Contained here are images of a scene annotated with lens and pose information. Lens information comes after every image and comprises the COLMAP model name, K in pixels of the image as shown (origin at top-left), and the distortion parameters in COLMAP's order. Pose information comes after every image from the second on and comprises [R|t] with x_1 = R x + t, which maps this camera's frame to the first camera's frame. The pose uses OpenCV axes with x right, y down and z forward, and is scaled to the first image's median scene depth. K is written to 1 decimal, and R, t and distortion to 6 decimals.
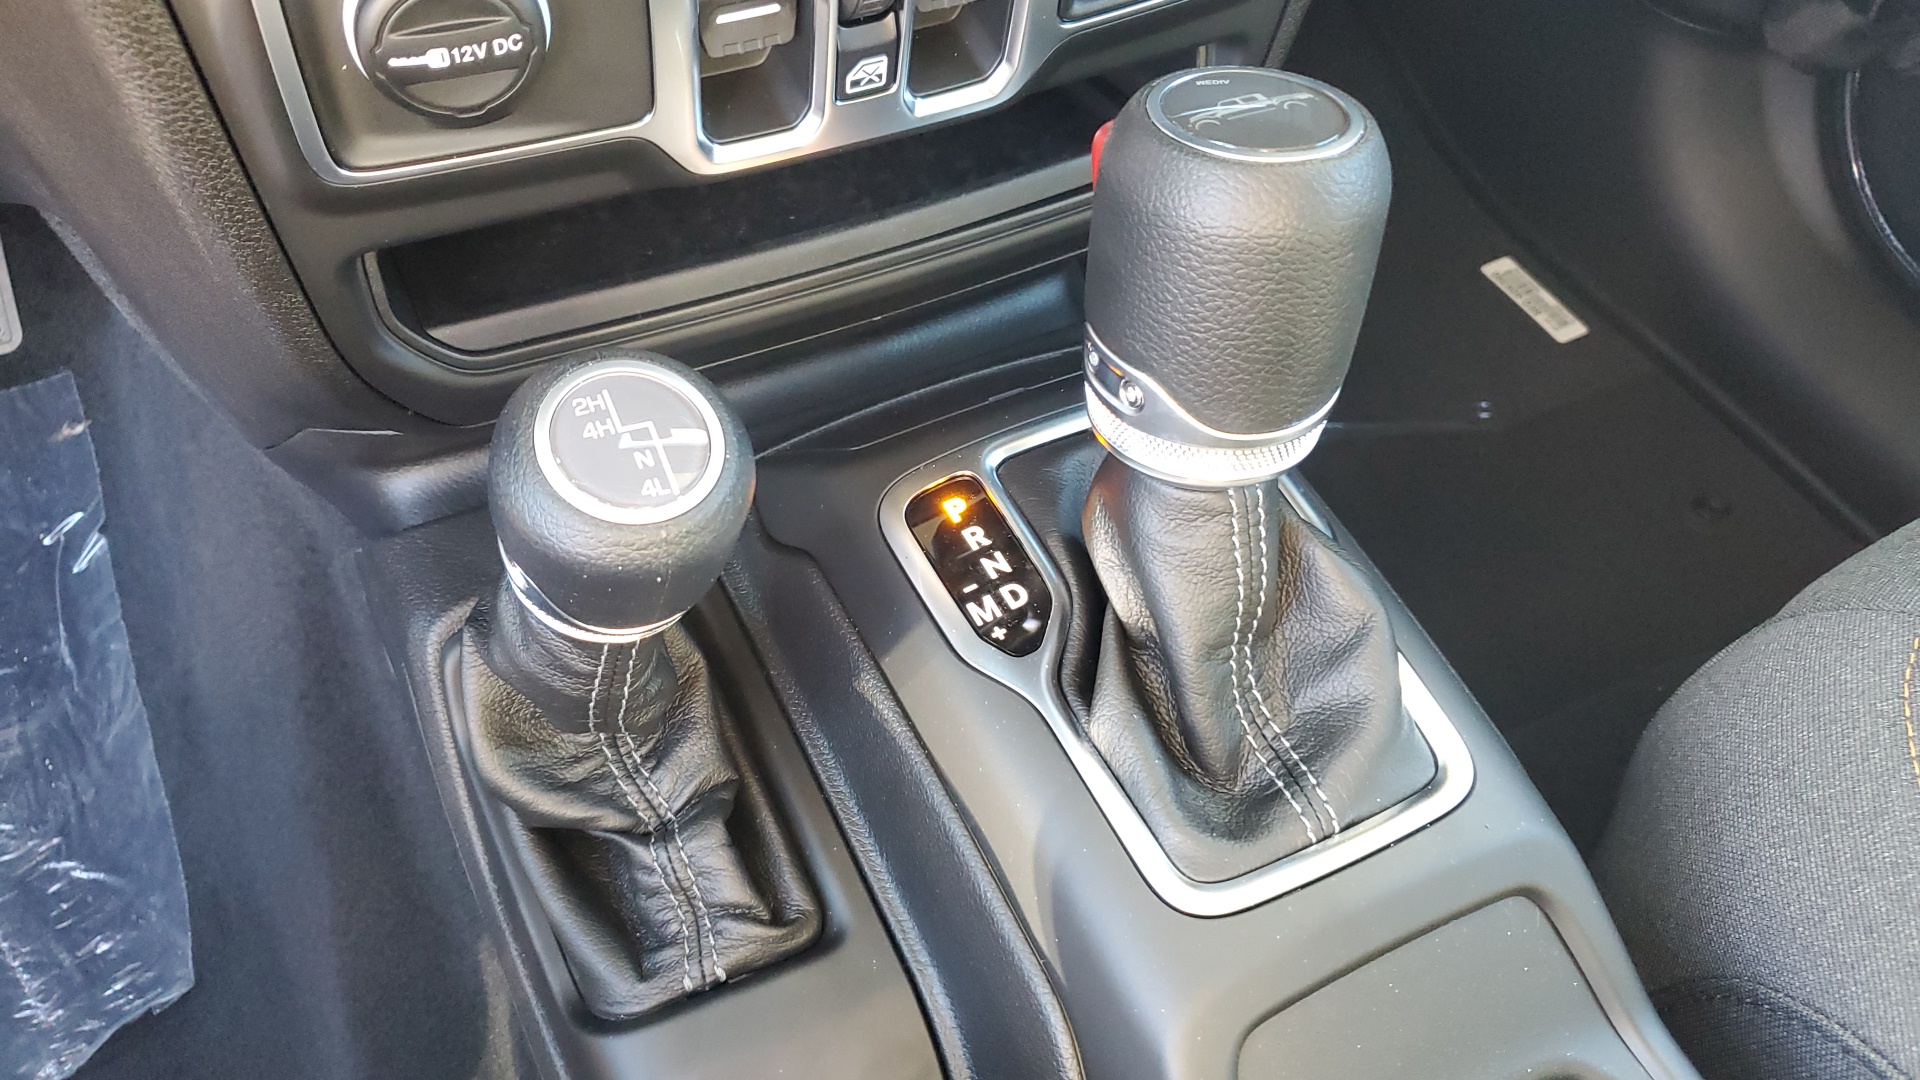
lens RADIAL K [[1500.8, 0, 960.0], [0, 1500.8, 540.0], [0, 0, 1]] dist [-0.007360, -0.004261]
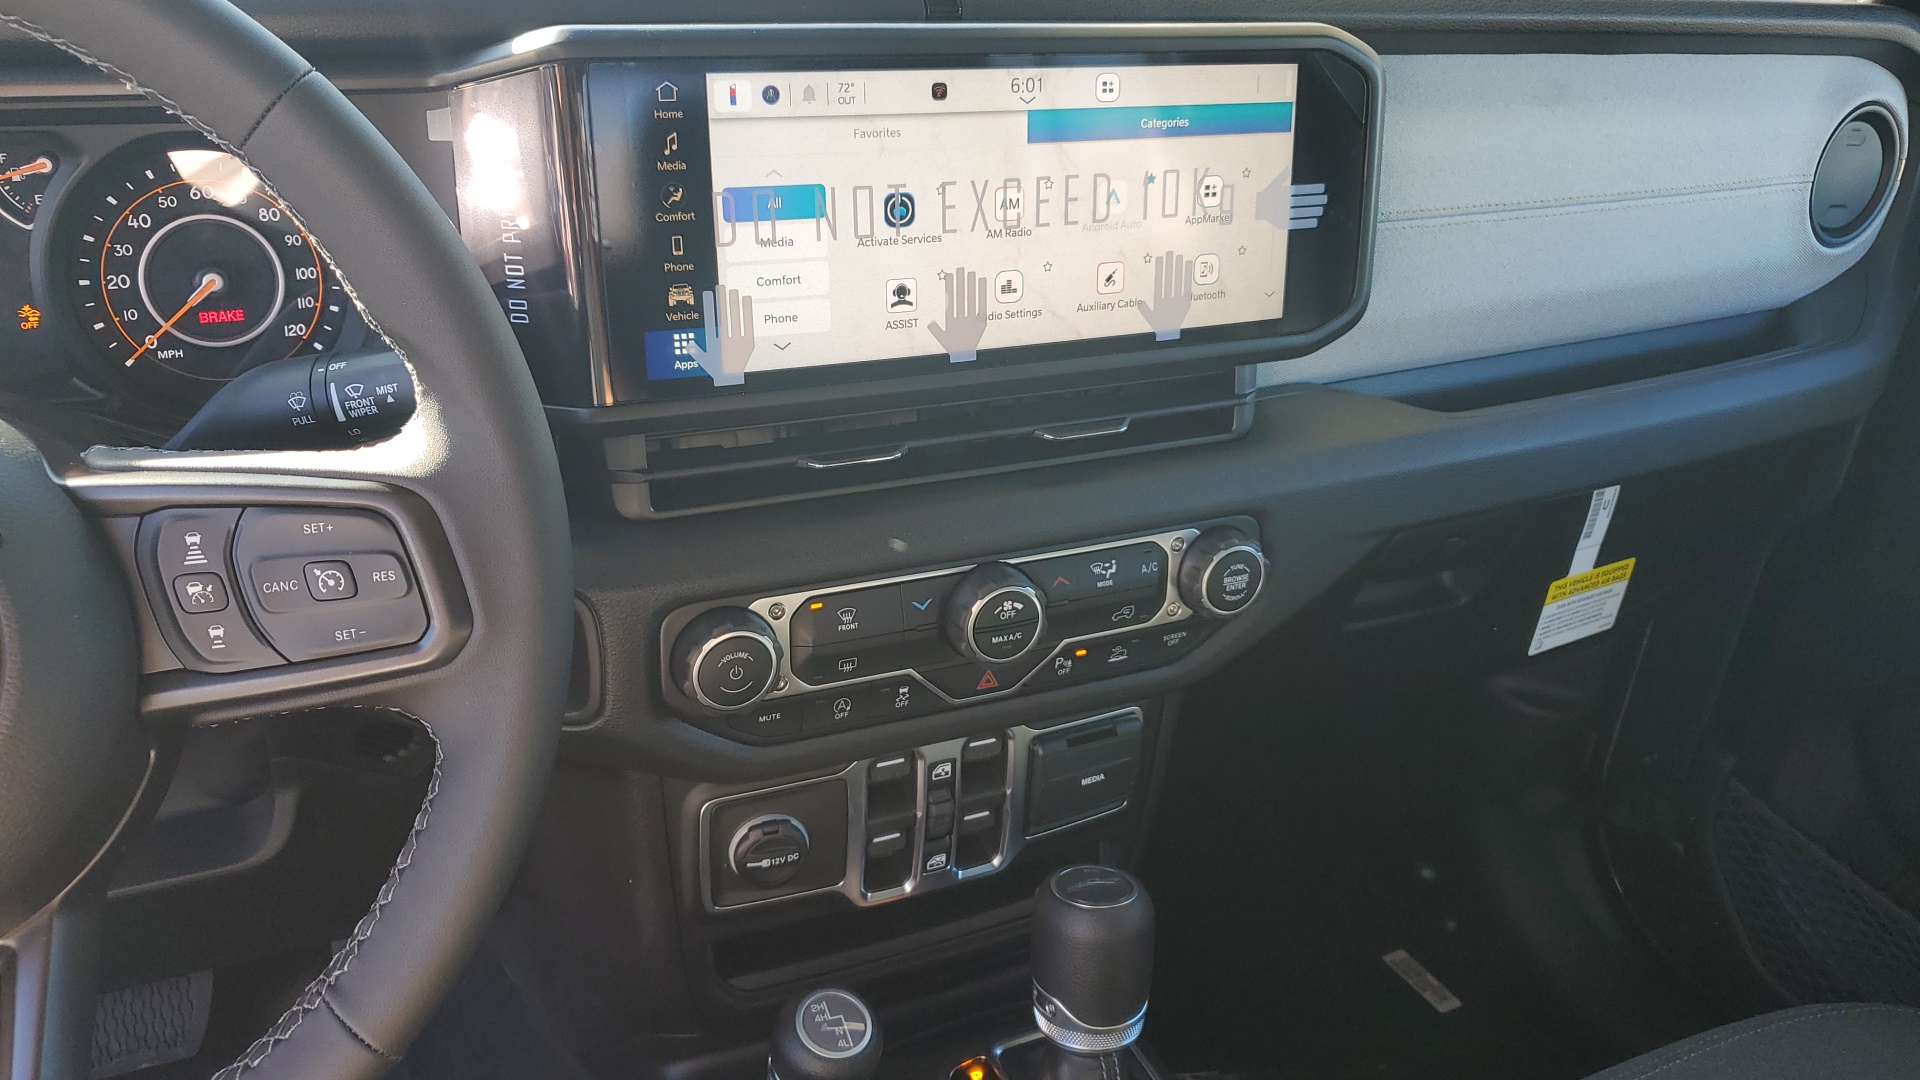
lens RADIAL K [[1500.8, 0, 960.0], [0, 1500.8, 540.0], [0, 0, 1]] dist [-0.007360, -0.004261]
pose [[0.999100, -0.002781, -0.042331, 0.071173], [-0.015934, 0.900187, -0.435211, 0.238812], [0.039316, 0.435494, 0.899333, -1.266872]]
